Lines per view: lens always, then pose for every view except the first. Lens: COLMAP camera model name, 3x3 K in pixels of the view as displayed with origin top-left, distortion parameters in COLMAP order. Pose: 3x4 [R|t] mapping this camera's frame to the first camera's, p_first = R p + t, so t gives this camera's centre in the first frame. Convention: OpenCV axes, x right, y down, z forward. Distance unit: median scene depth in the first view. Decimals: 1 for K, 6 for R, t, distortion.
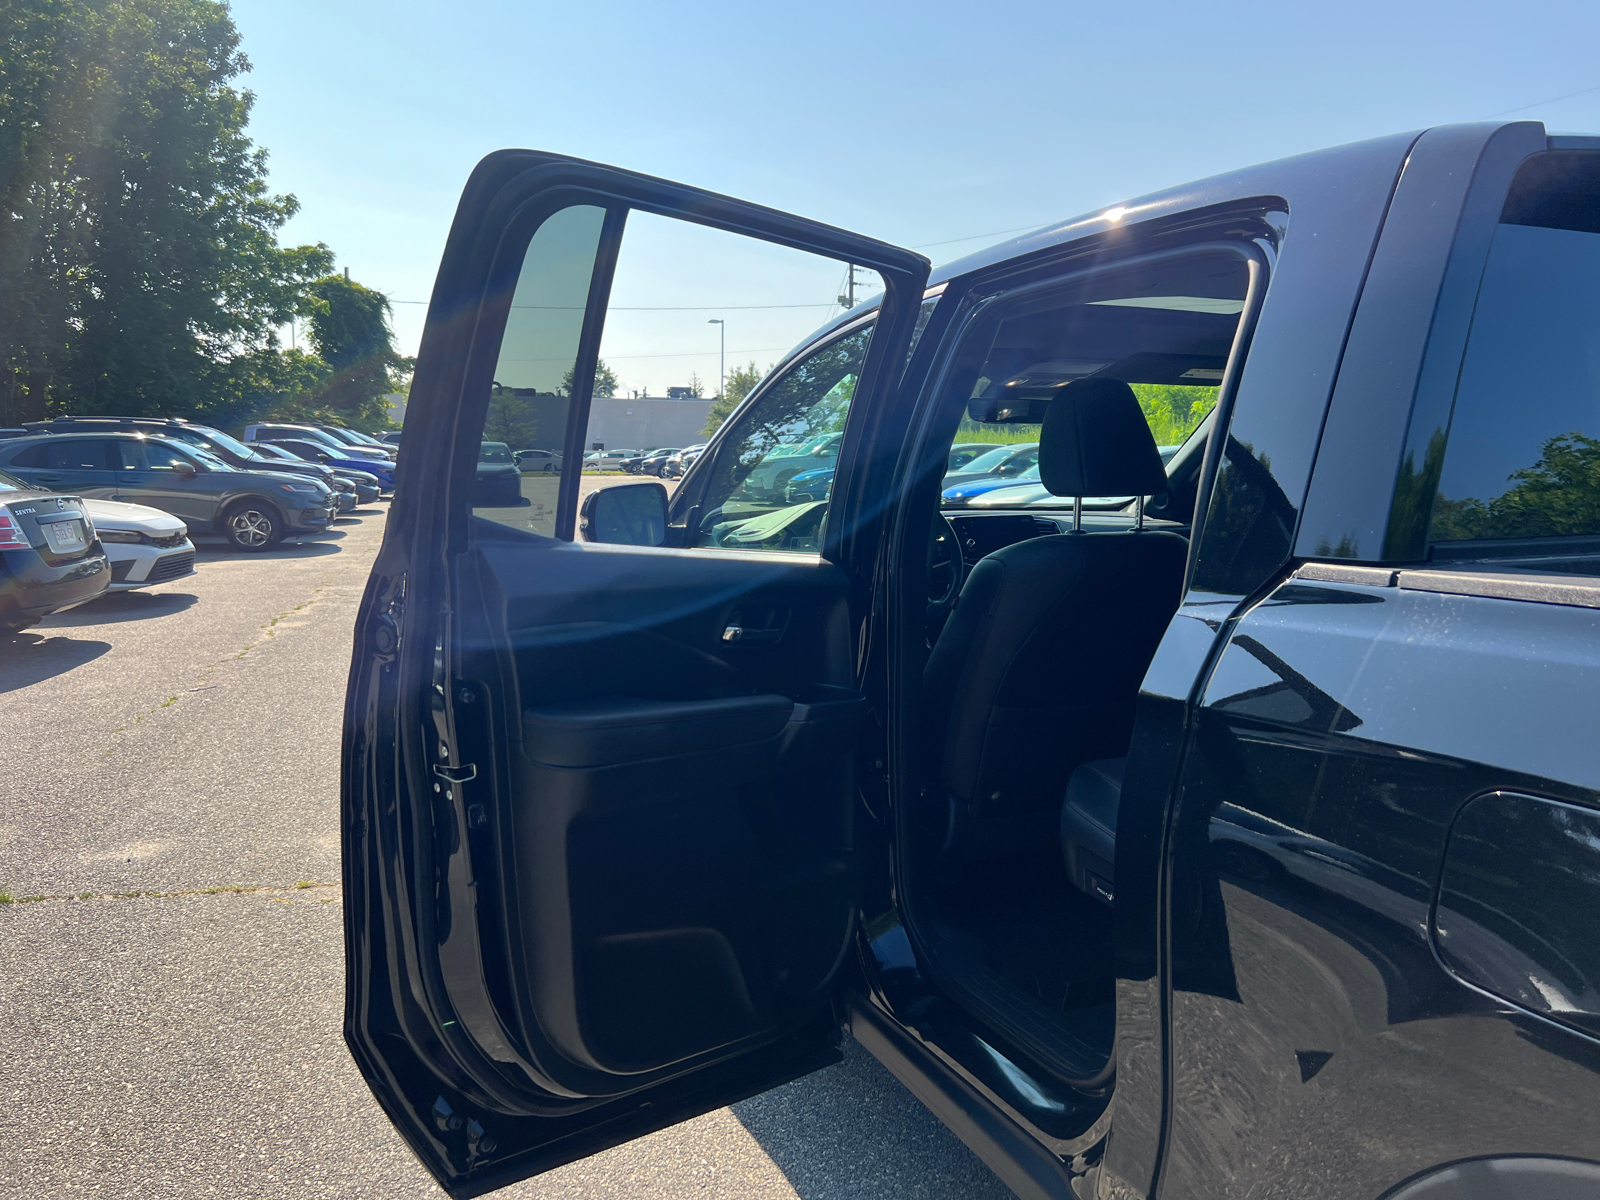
lens RADIAL K [[1220.4, 0, 792.1], [0, 1220.4, 613.8], [0, 0, 1]] dist [0.000646, -0.005095]
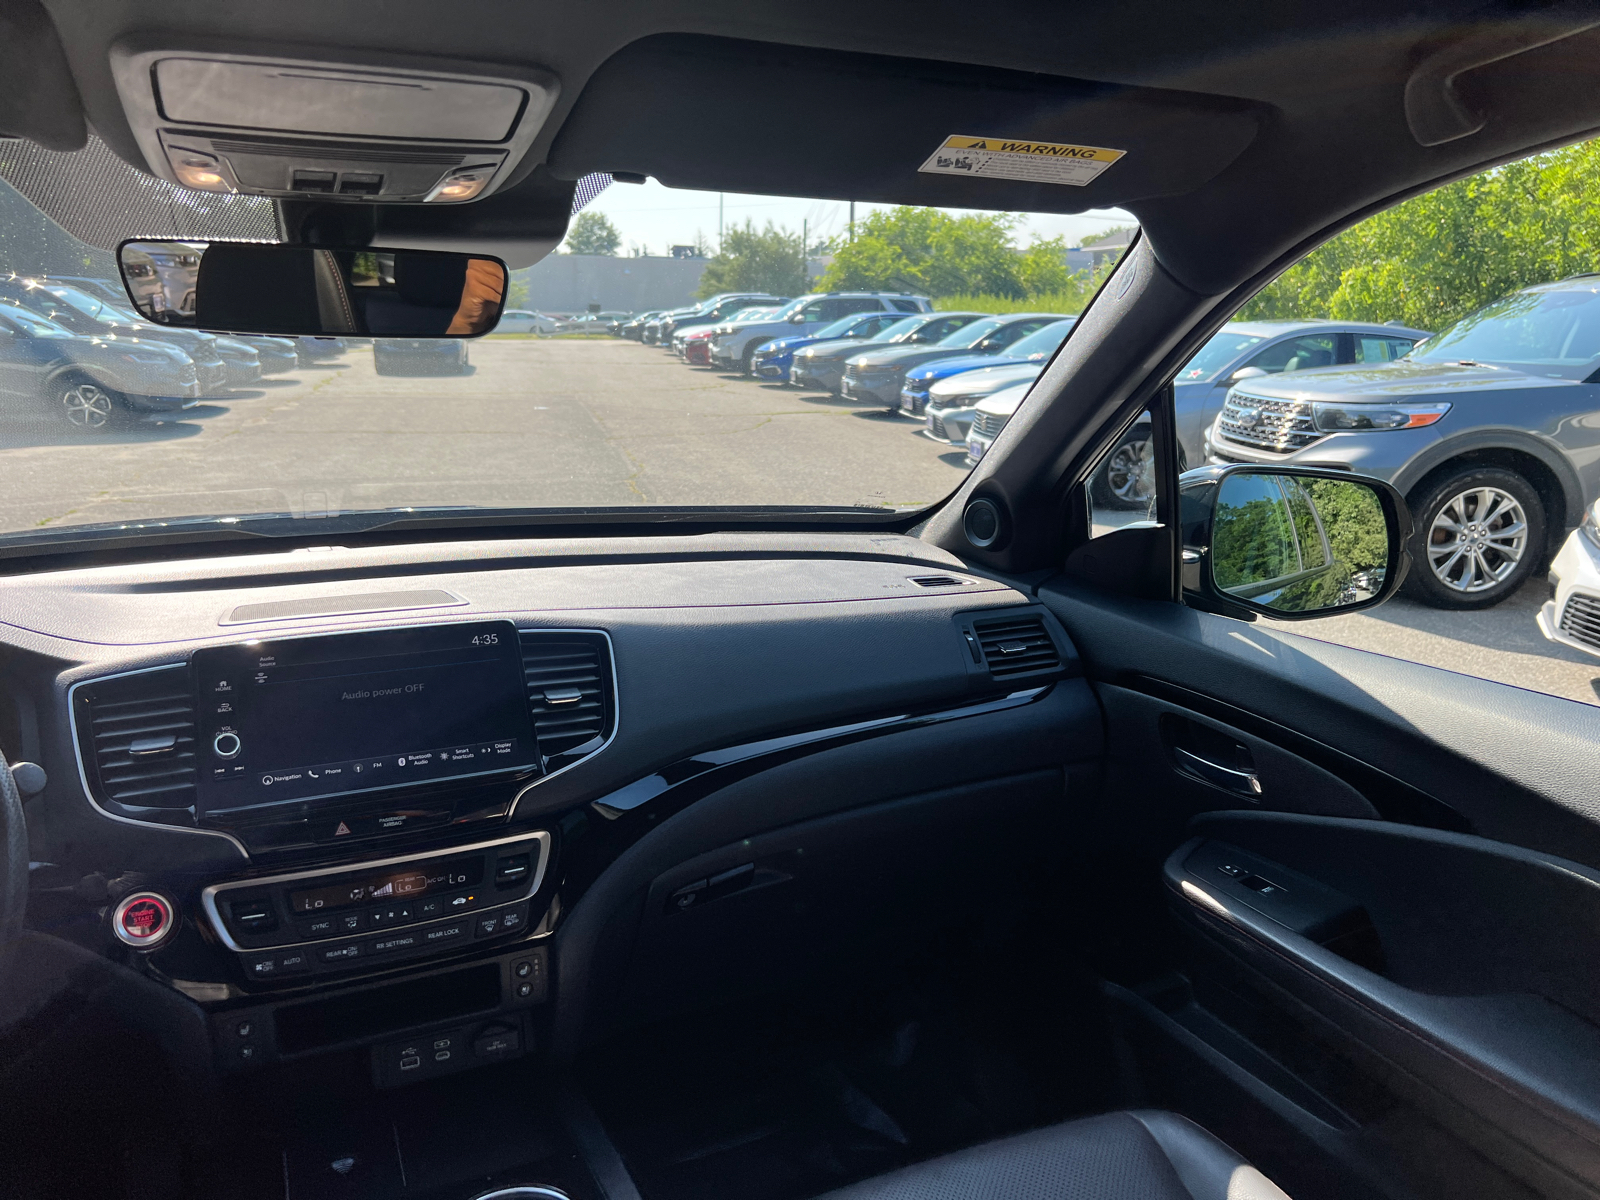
lens RADIAL K [[1214.3, 0, 812.2], [0, 1214.3, 599.8], [0, 0, 1]] dist [0.047696, -0.055535]
pose [[0.999938, 0.009700, 0.005529, 0.020374], [-0.010195, 0.995155, 0.097784, -0.009148], [-0.004553, -0.097834, 0.995192, 0.051691]]
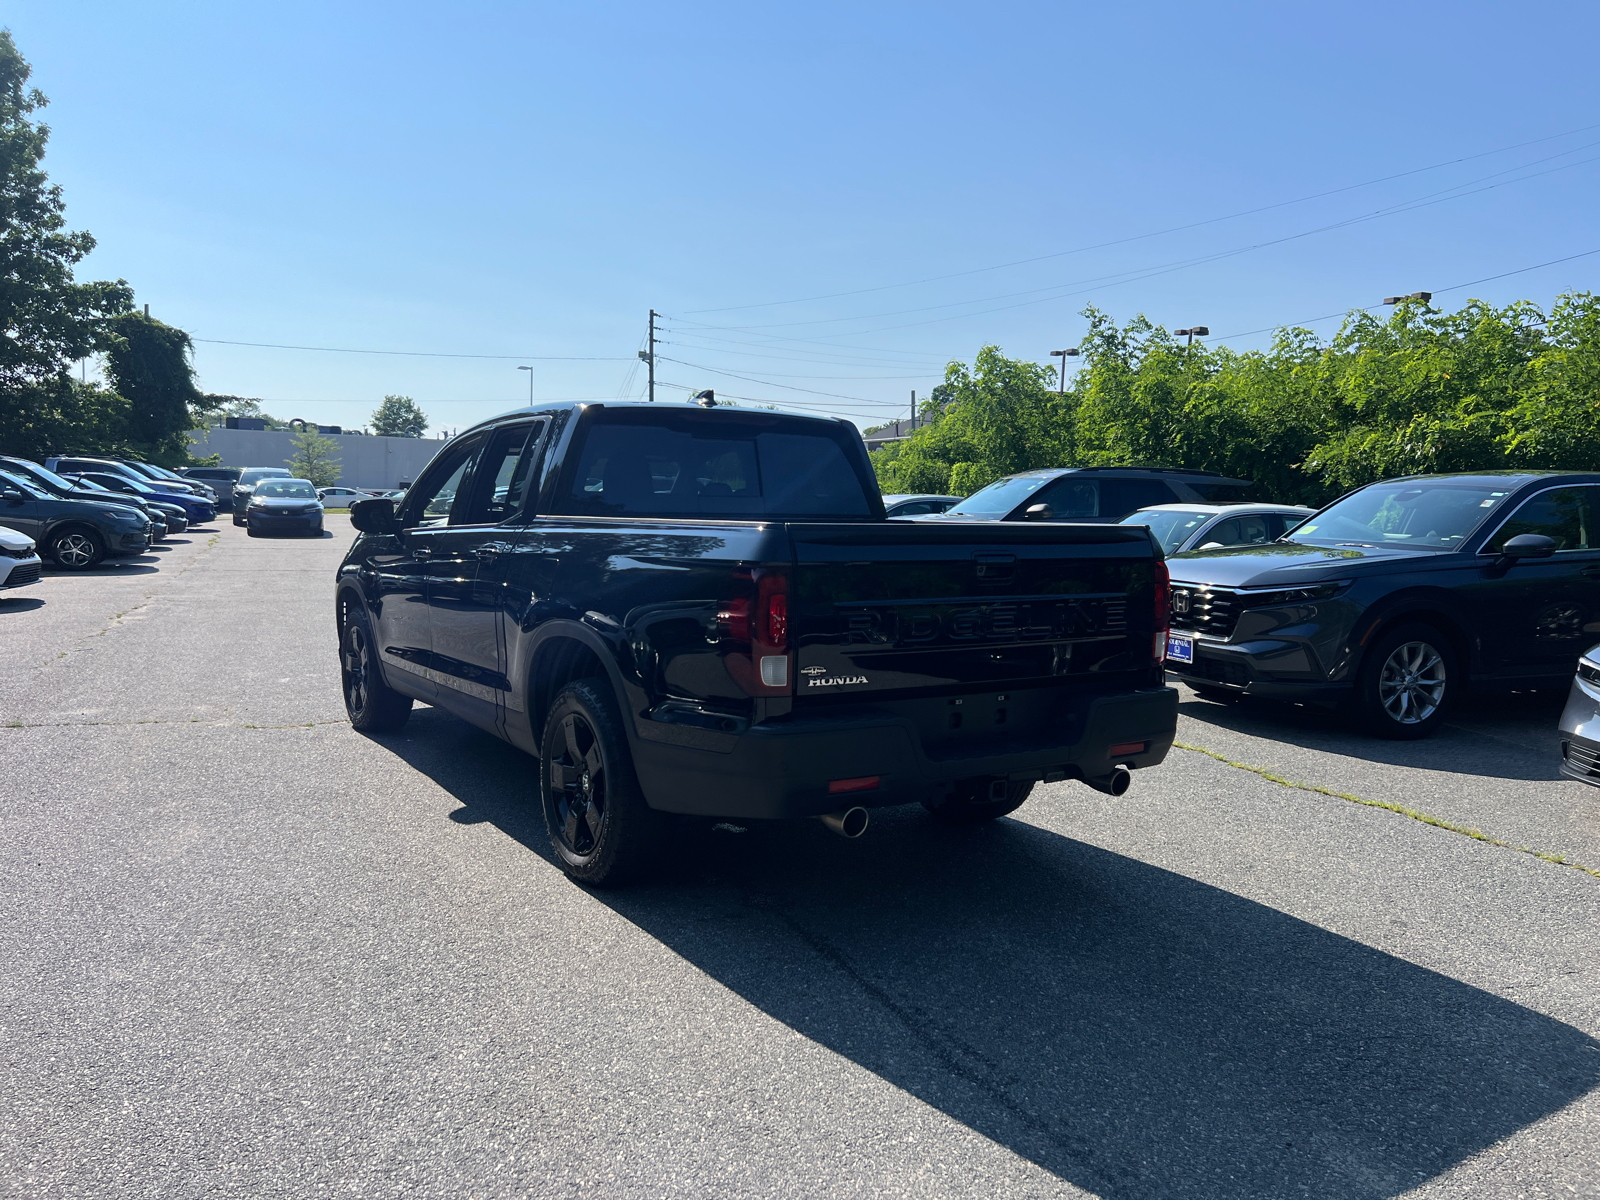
lens RADIAL K [[1214.3, 0, 795.8], [0, 1214.3, 598.7], [0, 0, 1]] dist [0.047696, -0.055535]
pose [[0.988546, 0.006847, 0.150761, 0.018312], [0.000548, 0.998801, -0.048960, 0.011612], [-0.150916, 0.048482, 0.987357, -0.084184]]
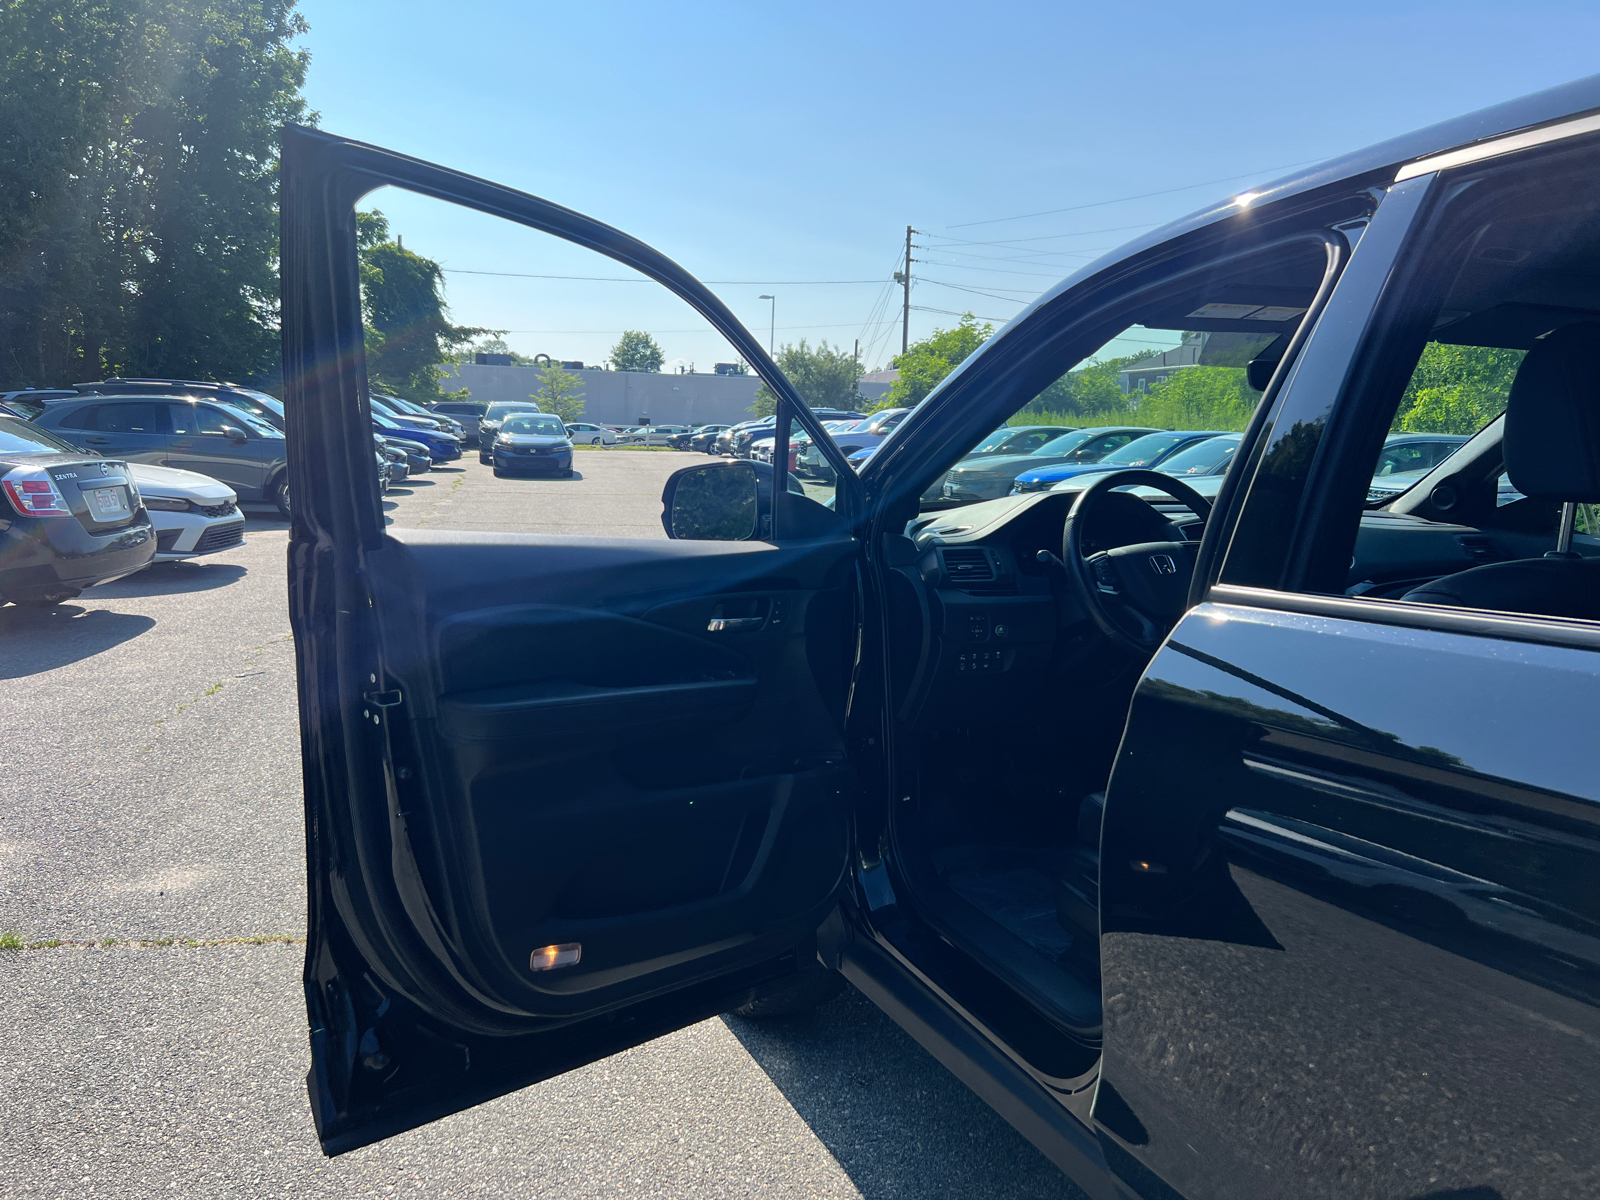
lens RADIAL K [[1215.8, 0, 786.7], [0, 1215.8, 625.9], [0, 0, 1]] dist [0.005242, -0.017669]
pose [[0.999013, 0.027531, -0.034855, -0.008322], [-0.026576, 0.999266, 0.027588, -0.001840], [0.035589, -0.026634, 0.999012, 0.017195]]
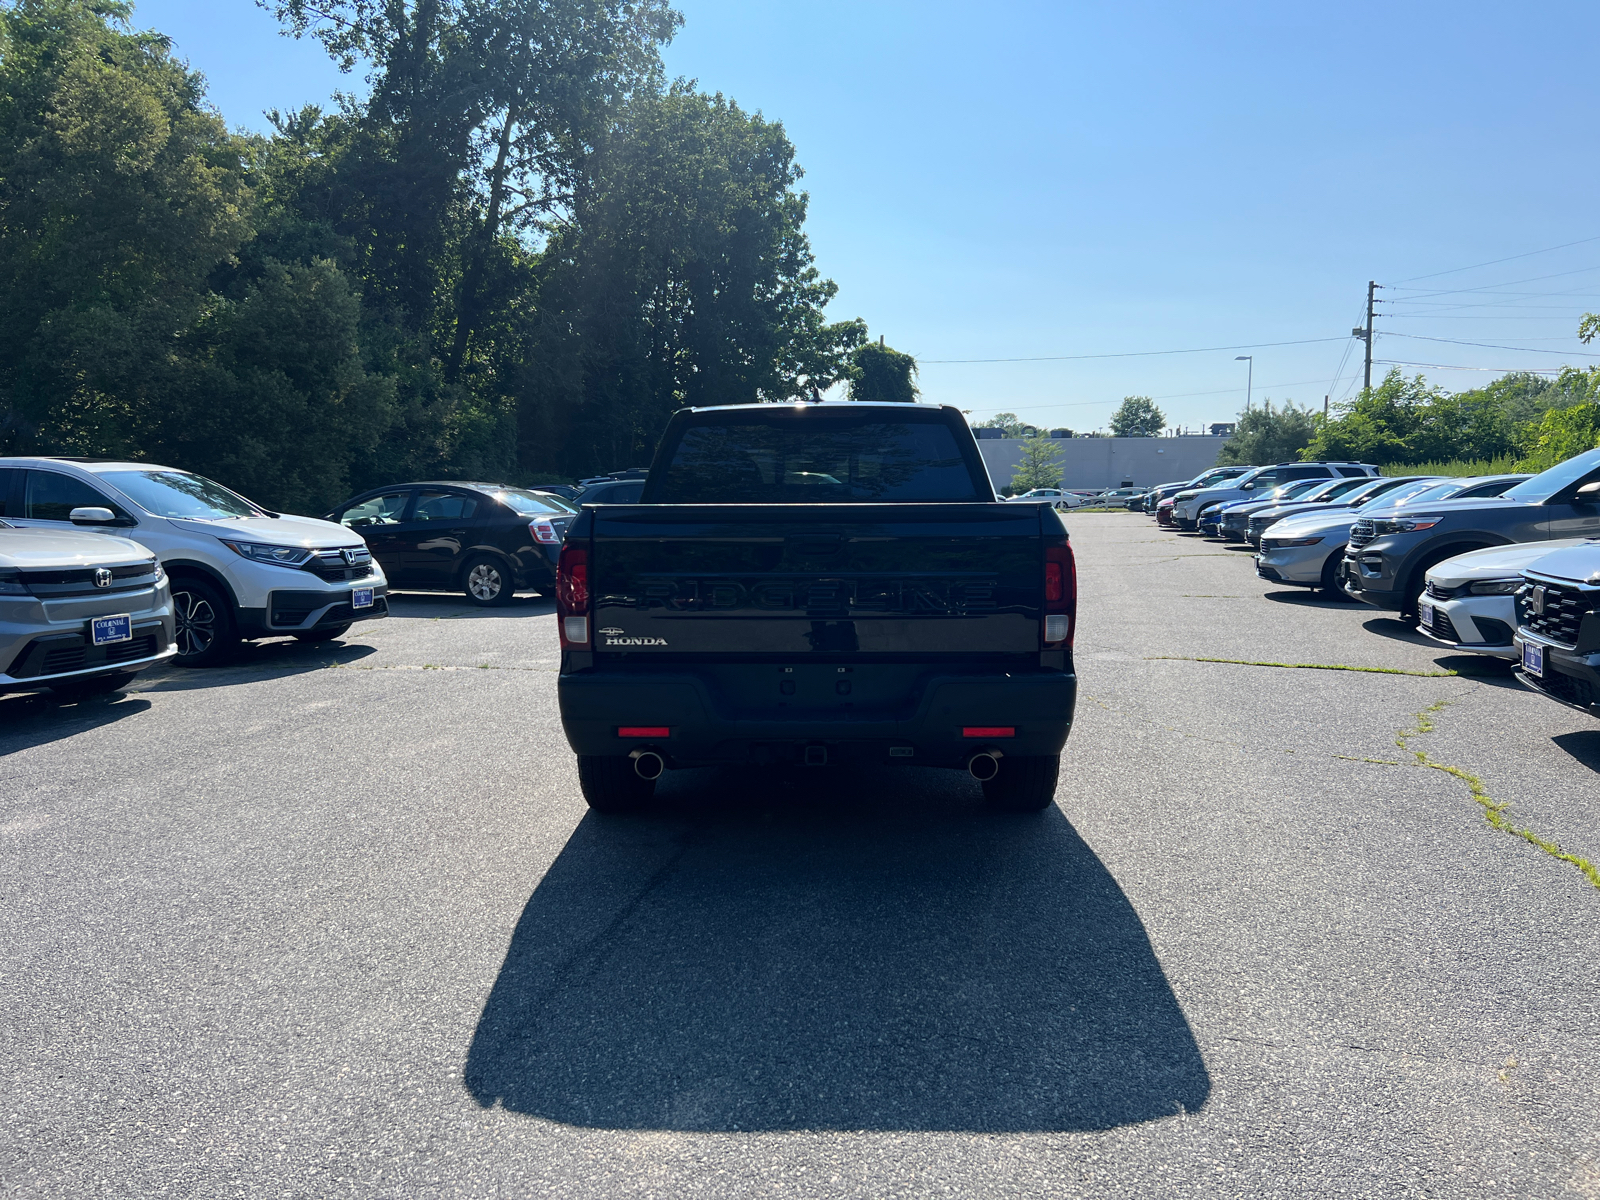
lens RADIAL K [[1214.3, 0, 790.6], [0, 1214.3, 588.1], [0, 0, 1]] dist [0.047696, -0.055535]
pose [[0.898843, 0.026349, -0.437477, 0.085294], [-0.049291, 0.997936, -0.041170, 0.012298], [0.435489, 0.058569, 0.898287, -0.083411]]
